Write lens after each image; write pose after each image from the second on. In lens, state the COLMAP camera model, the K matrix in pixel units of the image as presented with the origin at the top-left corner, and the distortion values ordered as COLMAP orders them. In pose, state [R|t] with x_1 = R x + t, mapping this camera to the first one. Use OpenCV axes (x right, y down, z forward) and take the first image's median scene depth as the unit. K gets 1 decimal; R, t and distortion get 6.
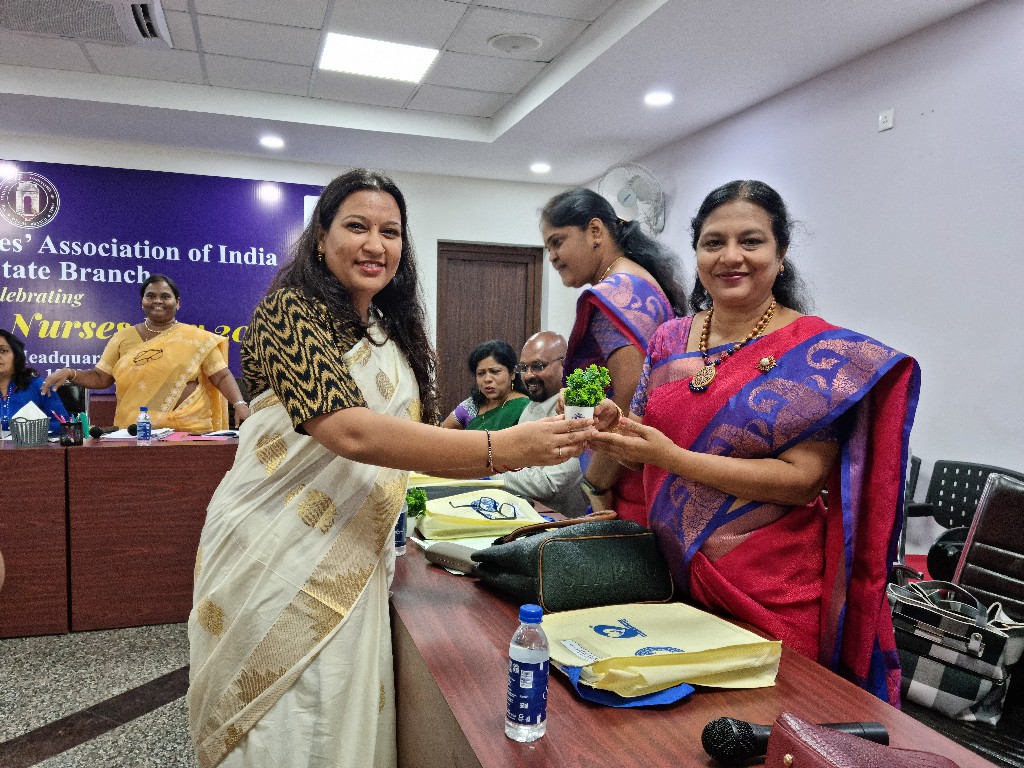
lens RADIAL K [[823.4, 0, 509.5], [0, 823.4, 421.9], [0, 0, 1]] dist [0.149998, -0.203877]
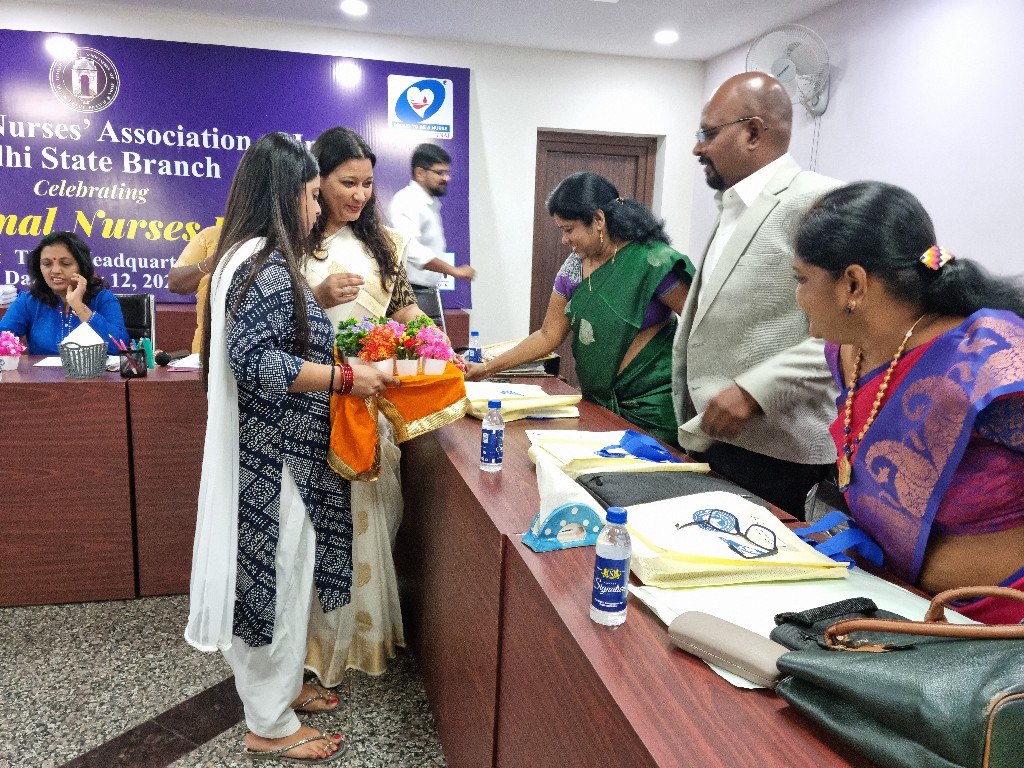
lens RADIAL K [[823.4, 0, 509.5], [0, 823.4, 421.9], [0, 0, 1]] dist [0.149998, -0.203877]
pose [[0.996852, 0.029398, -0.073636, -0.049187], [-0.020817, 0.993182, 0.114696, -0.016580], [0.076506, -0.112802, 0.990668, 0.113880]]
